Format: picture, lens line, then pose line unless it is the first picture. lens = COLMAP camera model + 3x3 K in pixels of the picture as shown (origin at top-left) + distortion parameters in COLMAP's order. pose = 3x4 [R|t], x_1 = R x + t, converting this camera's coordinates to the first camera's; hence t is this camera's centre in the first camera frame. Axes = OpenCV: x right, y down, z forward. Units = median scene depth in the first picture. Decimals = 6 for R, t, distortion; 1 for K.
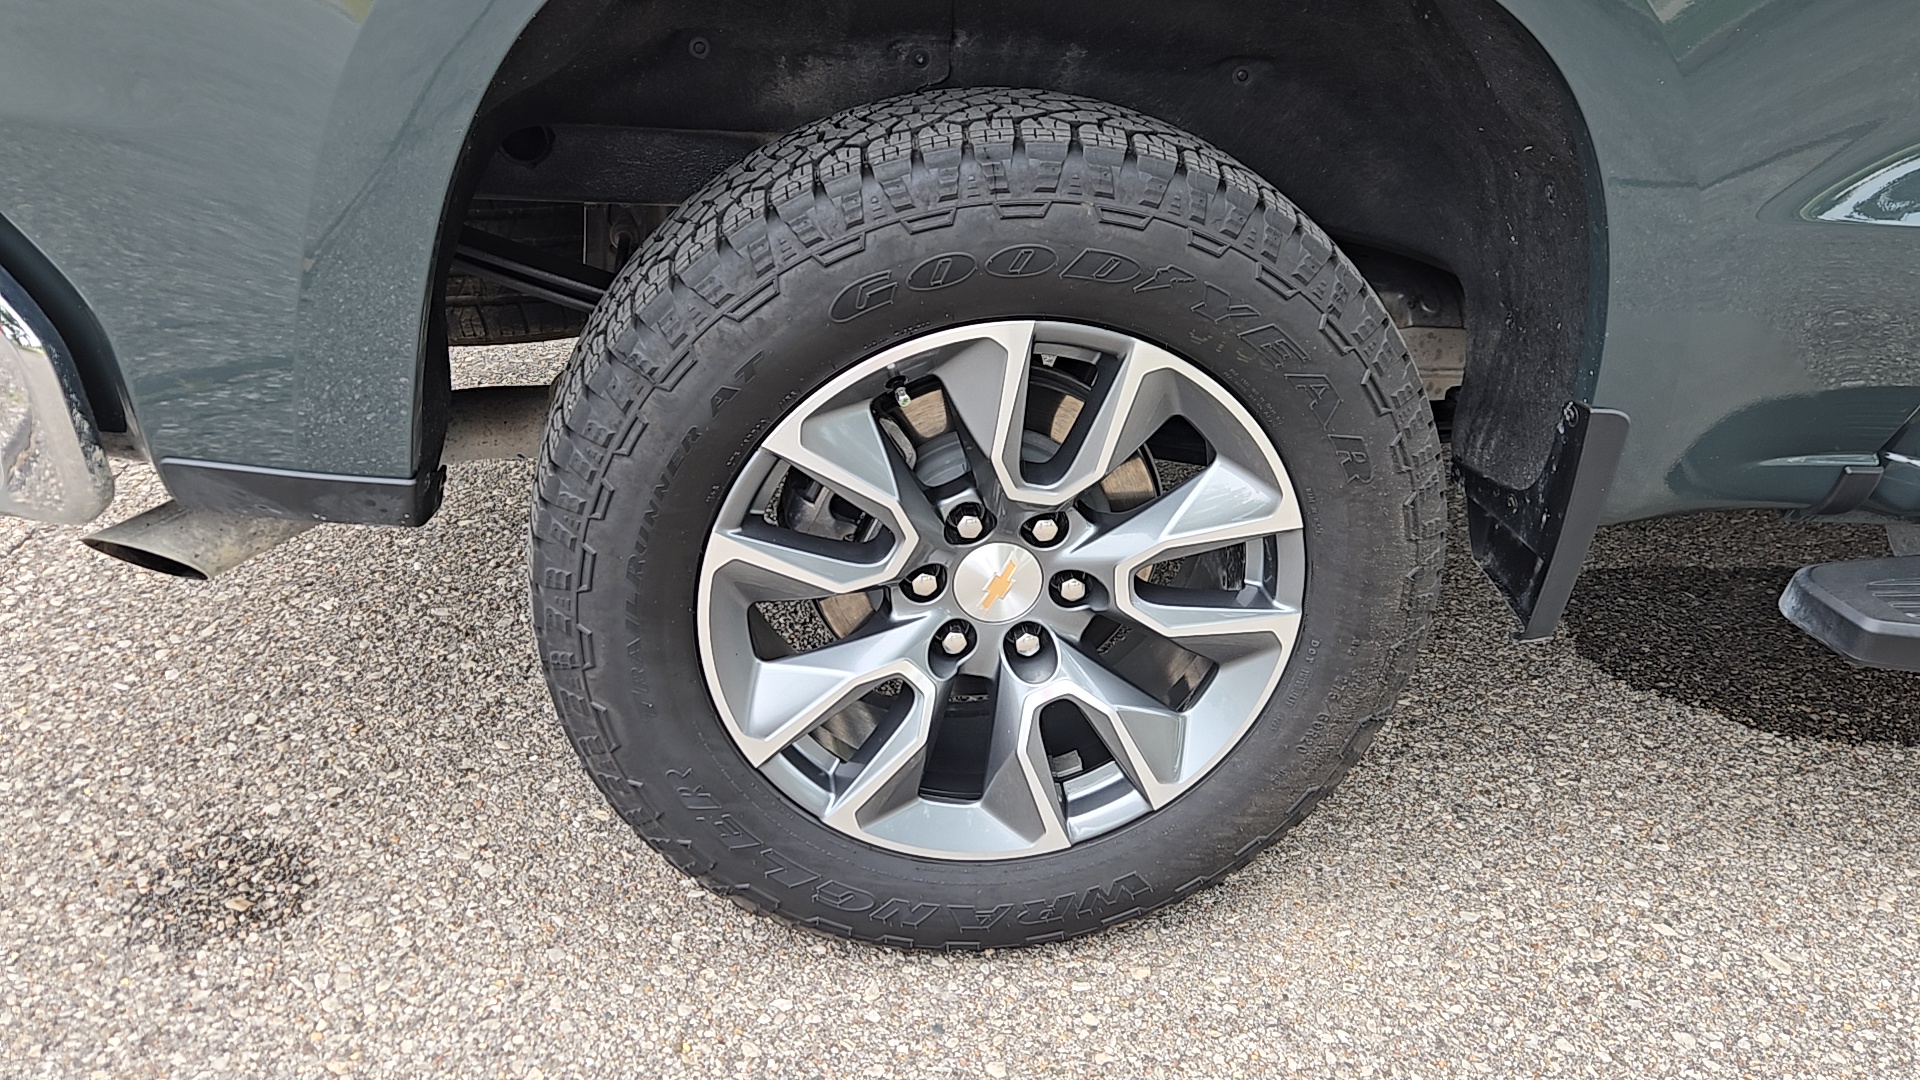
lens RADIAL K [[1603.2, 0, 952.8], [0, 1603.2, 534.0], [0, 0, 1]] dist [0.000534, 0.011230]
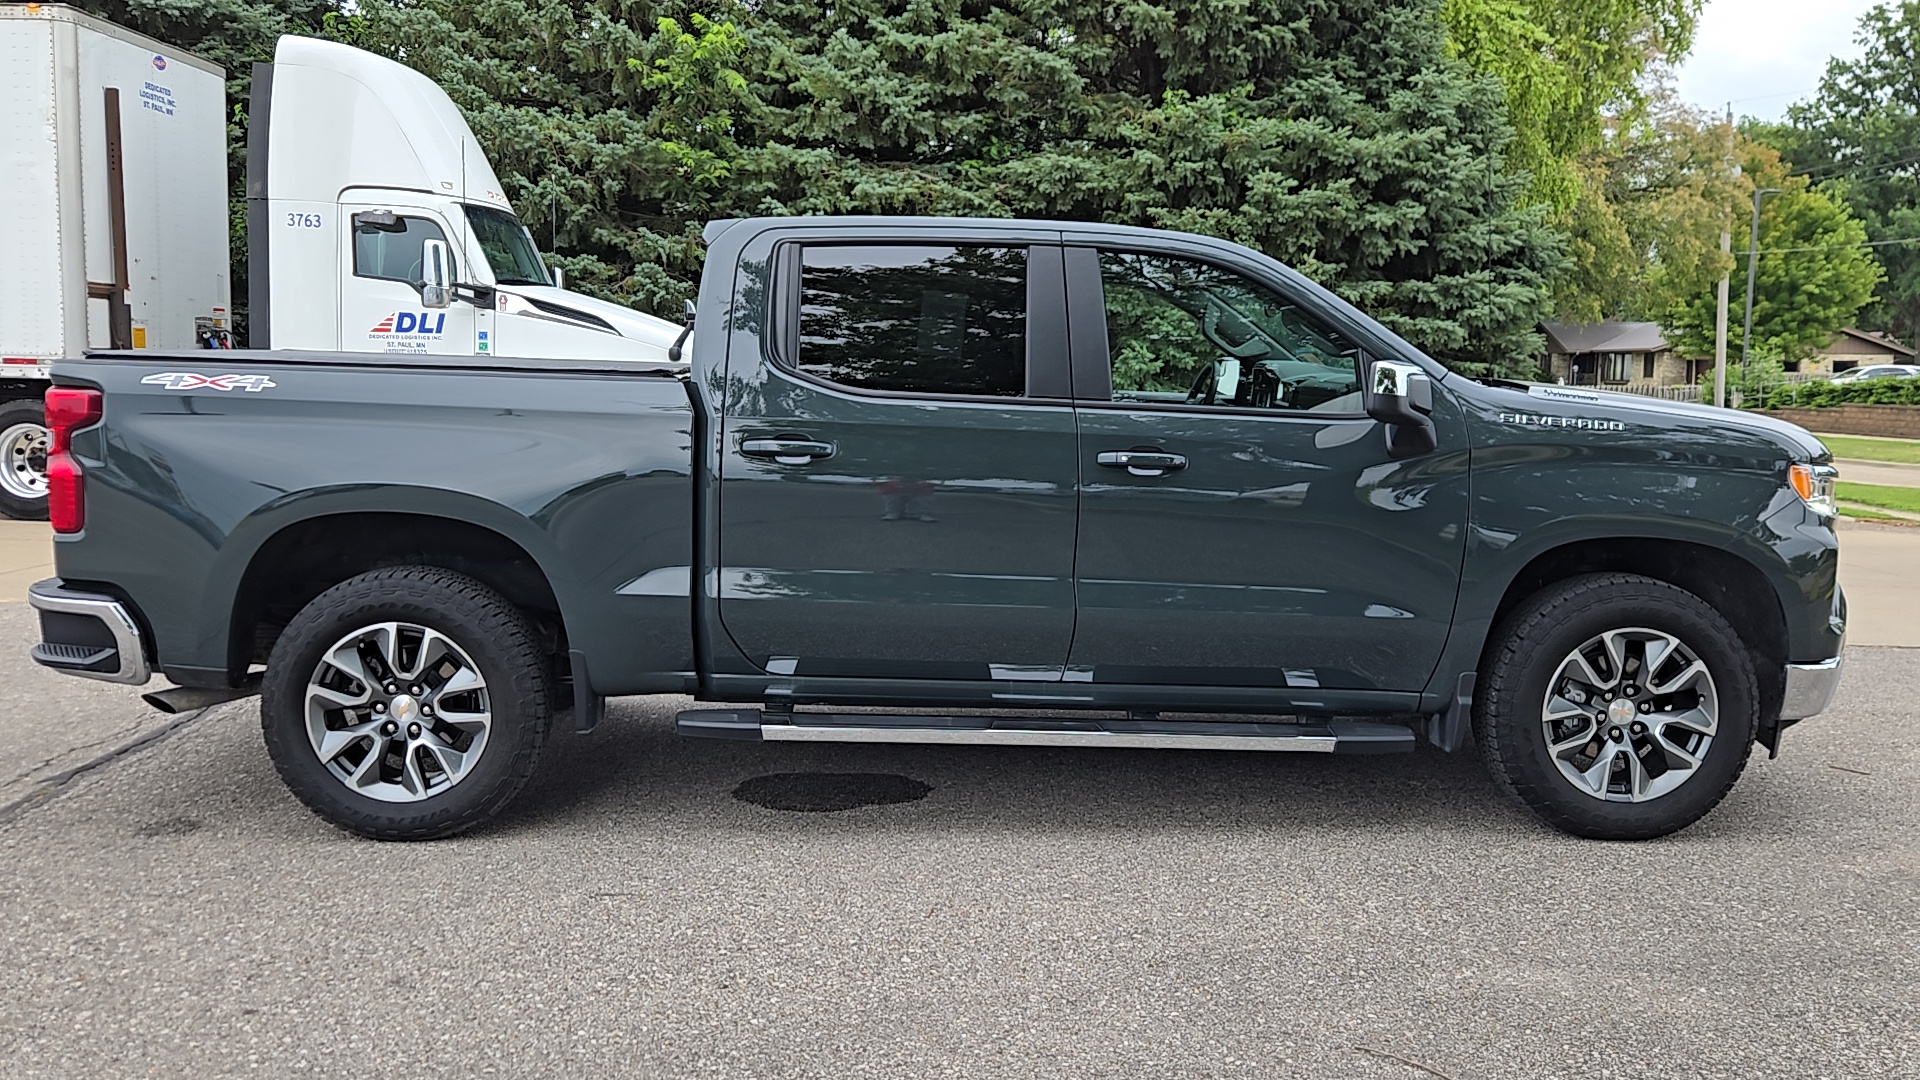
lens RADIAL K [[1603.2, 0, 952.8], [0, 1603.2, 534.0], [0, 0, 1]] dist [0.000534, 0.011230]
pose [[0.994065, -0.032392, -0.103856, 1.498159], [-0.005142, 0.939587, -0.342272, 0.812759], [0.108669, 0.340774, 0.933844, -2.061701]]
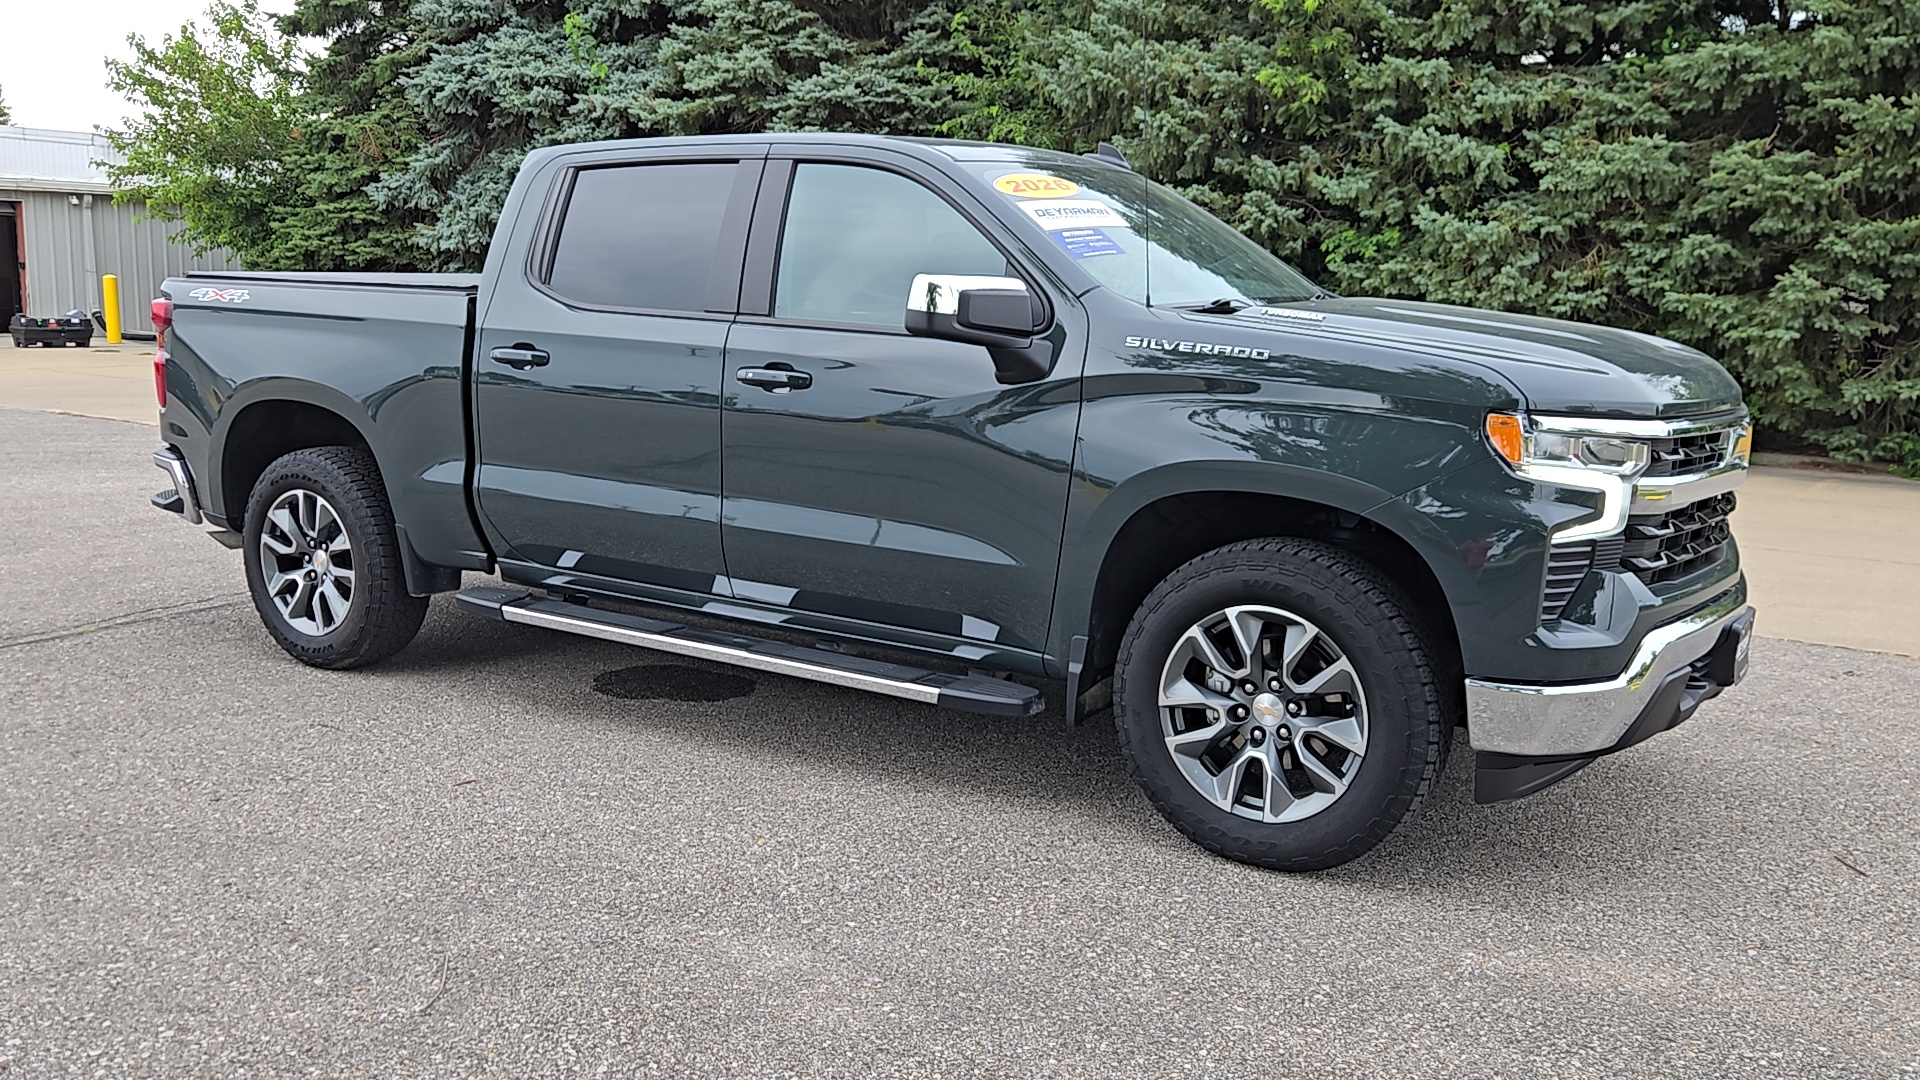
lens RADIAL K [[1603.2, 0, 952.8], [0, 1603.2, 534.0], [0, 0, 1]] dist [0.000534, 0.011230]
pose [[0.759350, 0.052908, -0.648527, 3.888255], [-0.256815, 0.940143, -0.224002, 0.466364], [0.597857, 0.336647, 0.727486, -1.024193]]
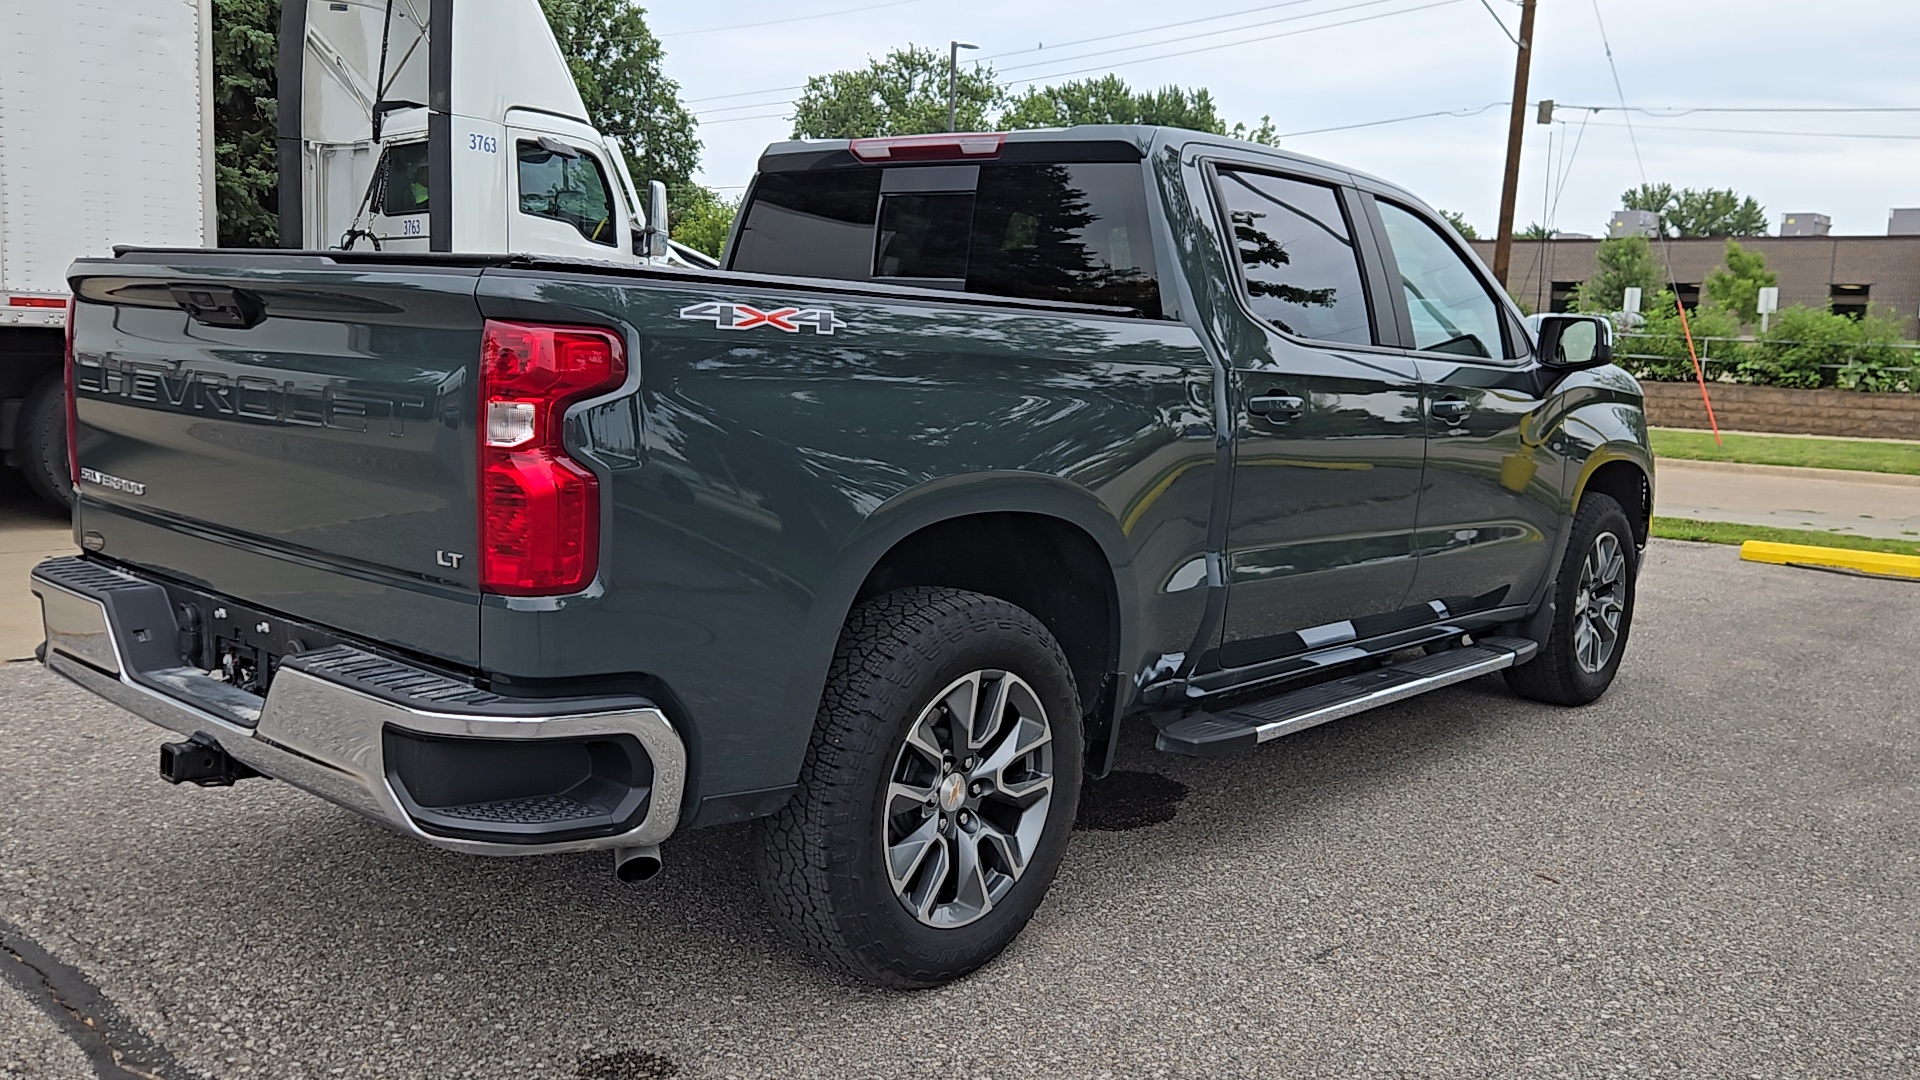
lens RADIAL K [[1603.2, 0, 952.8], [0, 1603.2, 534.0], [0, 0, 1]] dist [0.000534, 0.011230]
pose [[0.747129, -0.109548, 0.655589, -1.434871], [0.292783, 0.939722, -0.176638, 0.088512], [-0.596721, 0.323917, 0.734167, -0.801272]]
